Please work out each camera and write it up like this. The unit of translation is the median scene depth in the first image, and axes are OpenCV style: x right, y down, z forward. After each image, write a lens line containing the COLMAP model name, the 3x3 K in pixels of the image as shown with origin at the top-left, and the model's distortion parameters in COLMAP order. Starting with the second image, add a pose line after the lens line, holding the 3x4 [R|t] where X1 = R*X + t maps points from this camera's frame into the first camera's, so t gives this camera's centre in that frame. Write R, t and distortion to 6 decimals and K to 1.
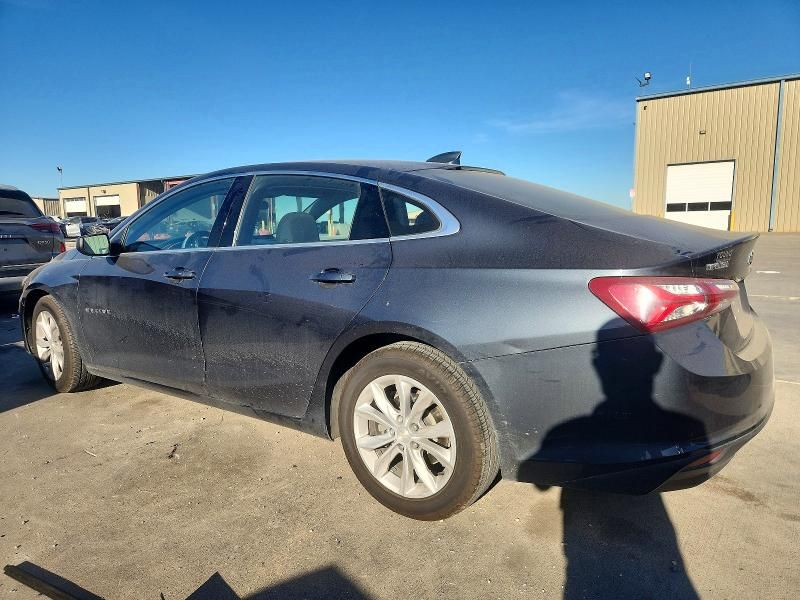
lens RADIAL K [[575.8, 0, 400.0], [0, 575.8, 300.0], [0, 0, 1]] dist [0.028257, -0.001562]
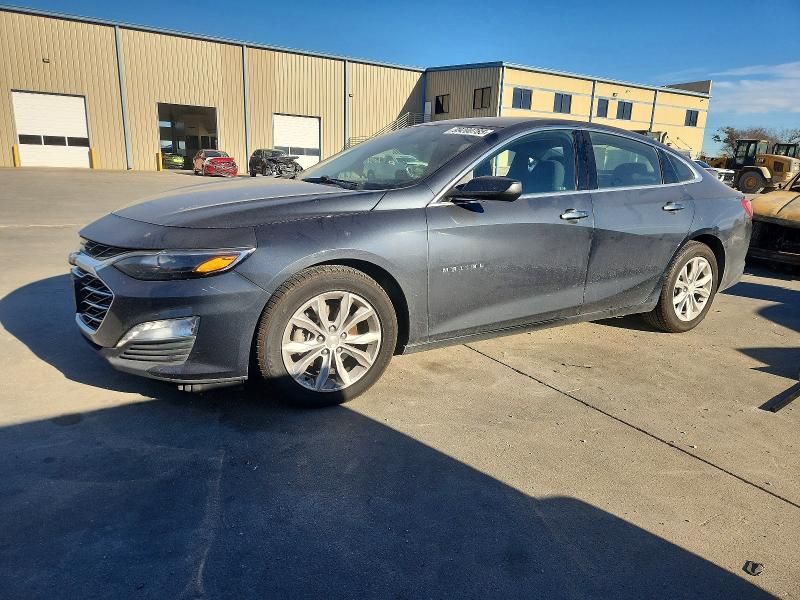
lens RADIAL K [[575.8, 0, 400.0], [0, 575.8, 300.0], [0, 0, 1]] dist [0.028257, -0.001562]
pose [[0.347810, -0.188065, 0.918509, -0.234933], [0.087415, 0.981913, 0.167946, -0.015056], [-0.933481, 0.021878, 0.357959, 0.136310]]
